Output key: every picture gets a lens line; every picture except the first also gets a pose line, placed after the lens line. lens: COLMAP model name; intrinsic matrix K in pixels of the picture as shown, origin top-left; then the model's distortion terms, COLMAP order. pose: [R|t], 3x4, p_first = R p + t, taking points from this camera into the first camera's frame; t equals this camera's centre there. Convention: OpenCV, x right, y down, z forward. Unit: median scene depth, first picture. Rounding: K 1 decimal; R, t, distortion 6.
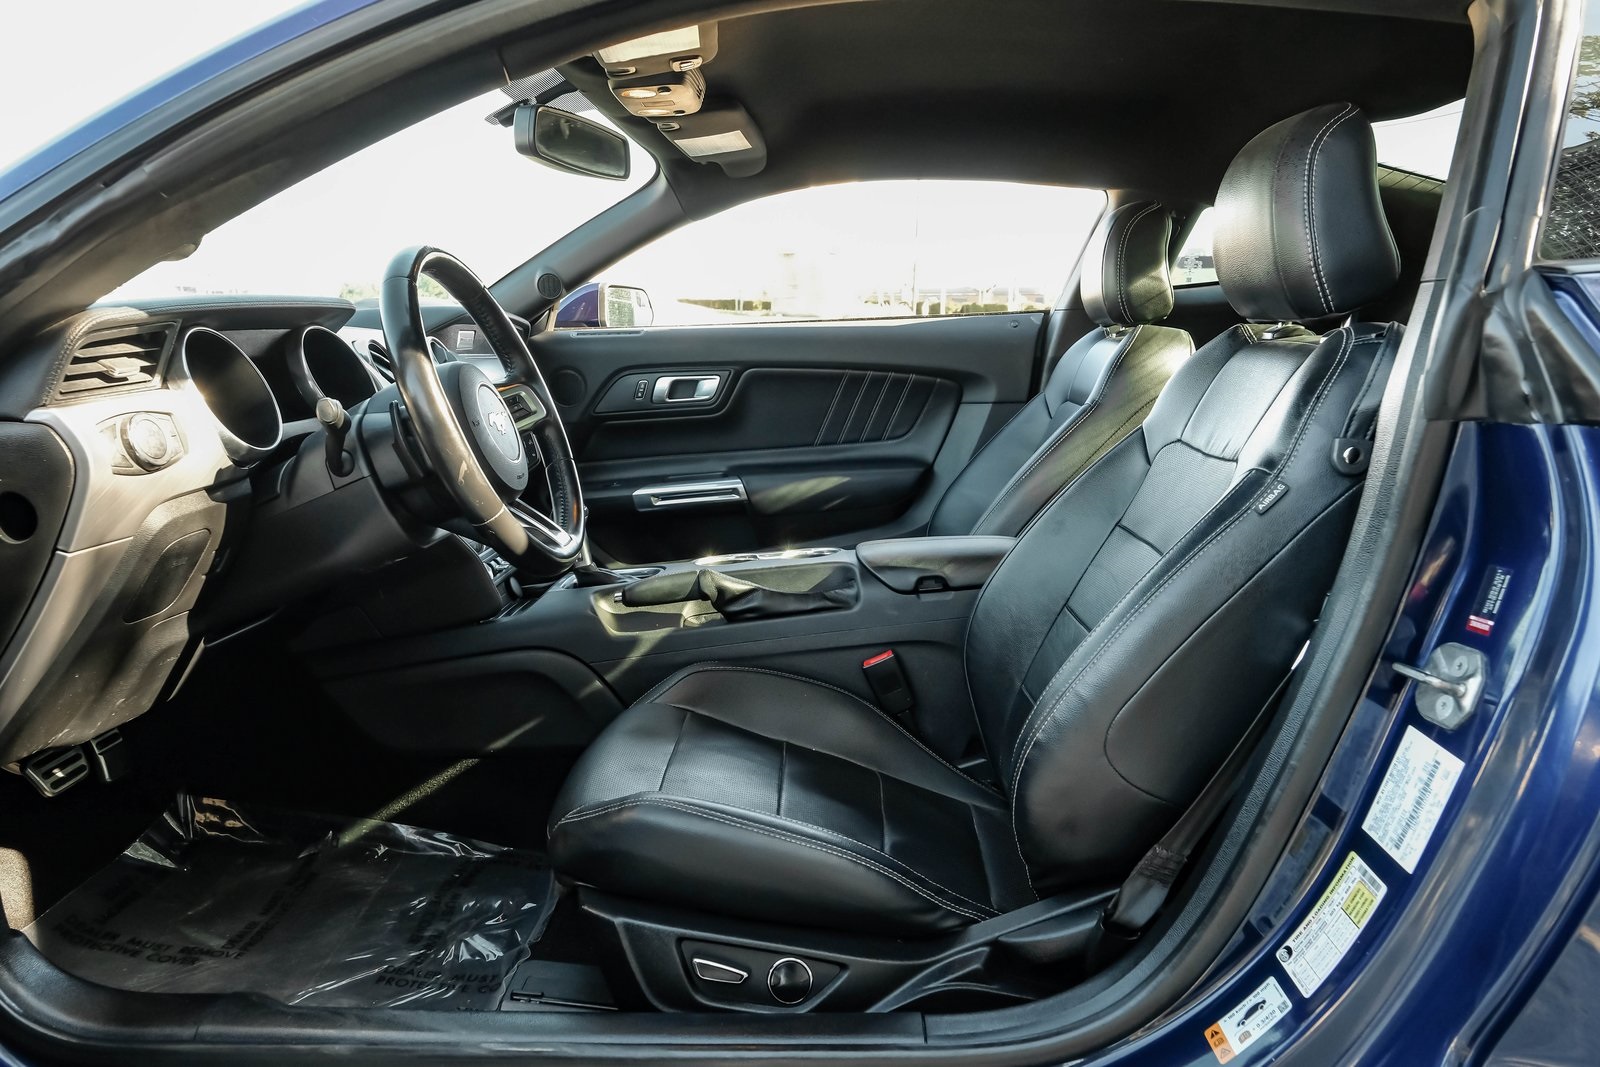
lens RADIAL K [[1086.5, 0, 800.0], [0, 1086.5, 533.5], [0, 0, 1]] dist [-0.022064, -0.001657]
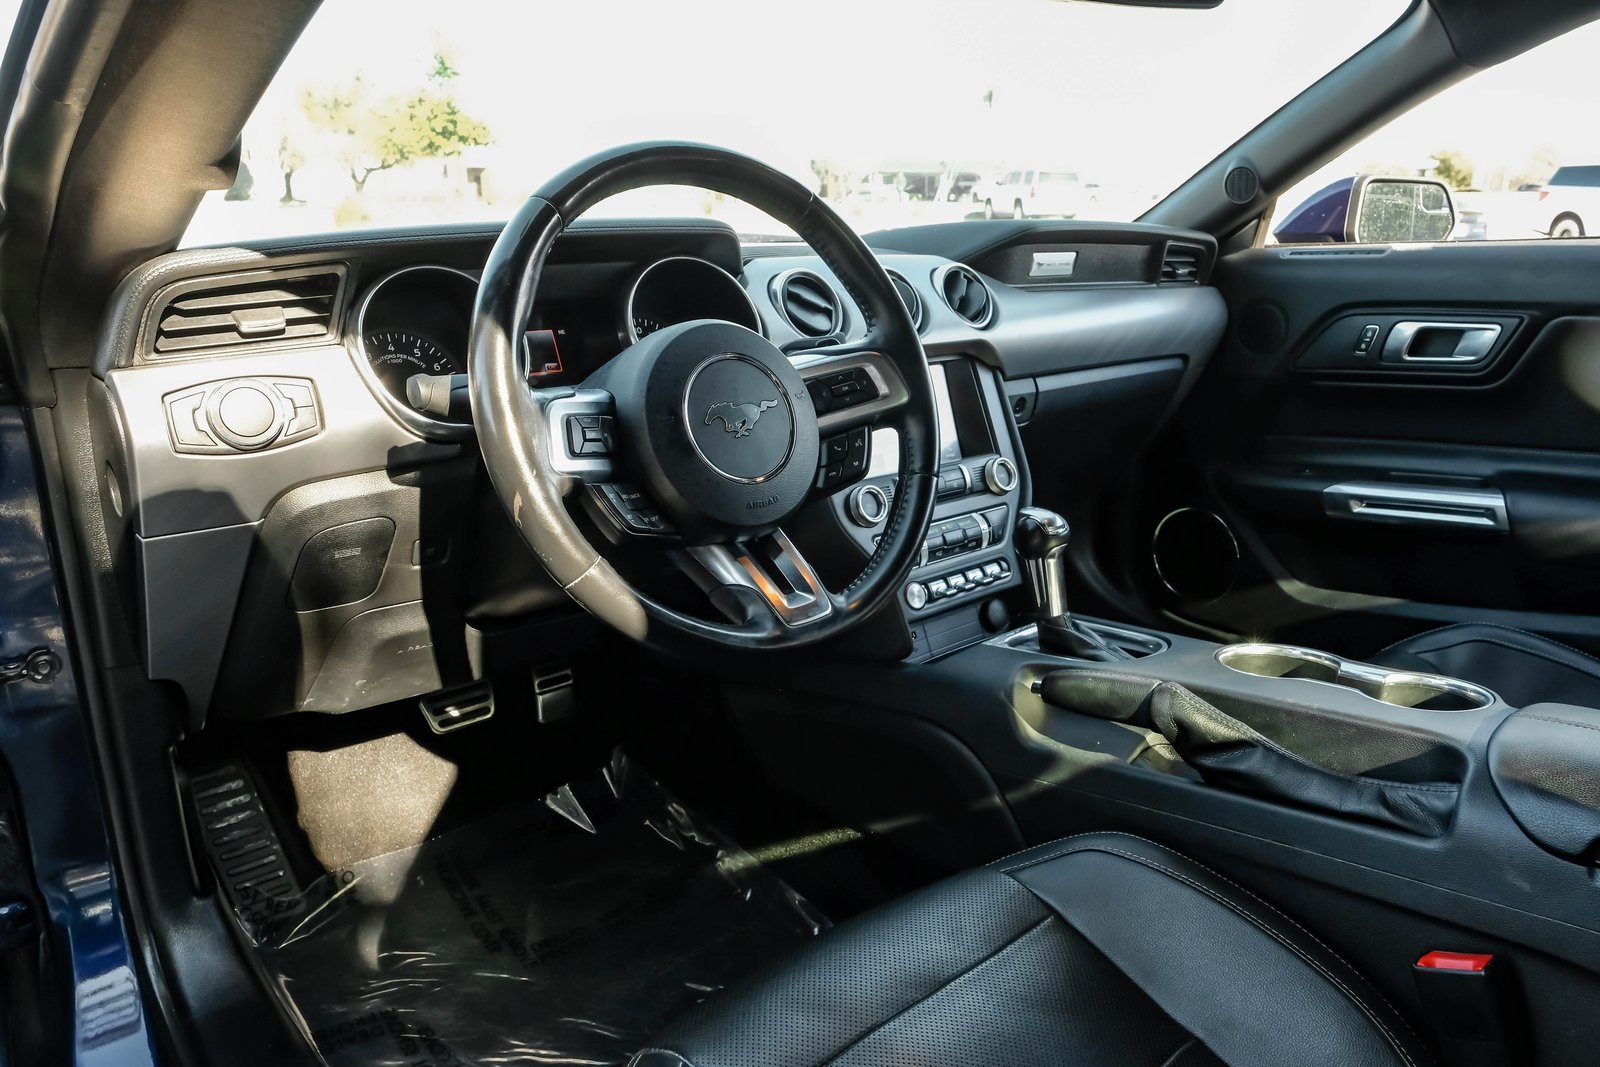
lens RADIAL K [[1086.5, 0, 800.0], [0, 1086.5, 533.5], [0, 0, 1]] dist [-0.022064, -0.001657]
pose [[0.682848, 0.190382, -0.705318, 0.169518], [-0.126967, 0.981682, 0.142056, -0.101092], [0.719443, -0.007450, 0.694511, 0.444095]]
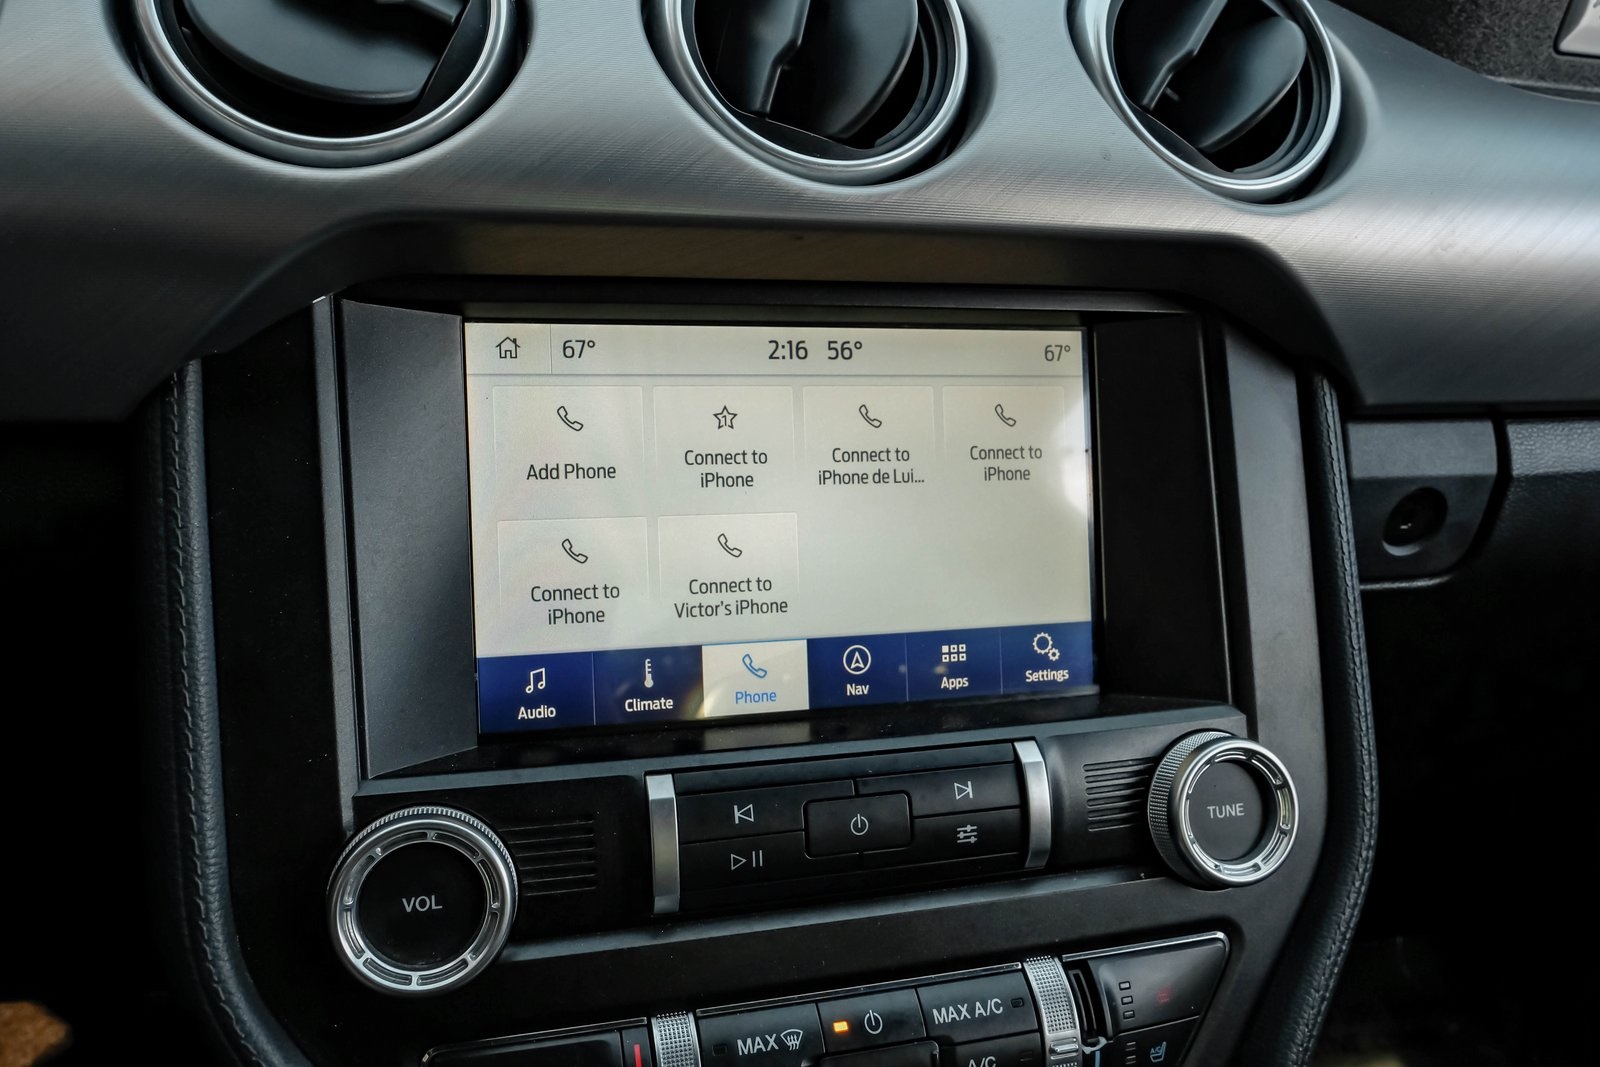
lens RADIAL K [[1162.1, 0, 799.8], [0, 1162.1, 575.1], [0, 0, 1]] dist [-0.018531, -0.001289]
pose [[0.304663, 0.315509, -0.898685, -0.144857], [-0.214043, 0.942086, 0.258183, -0.123725], [0.928098, 0.113699, 0.354552, 0.946950]]
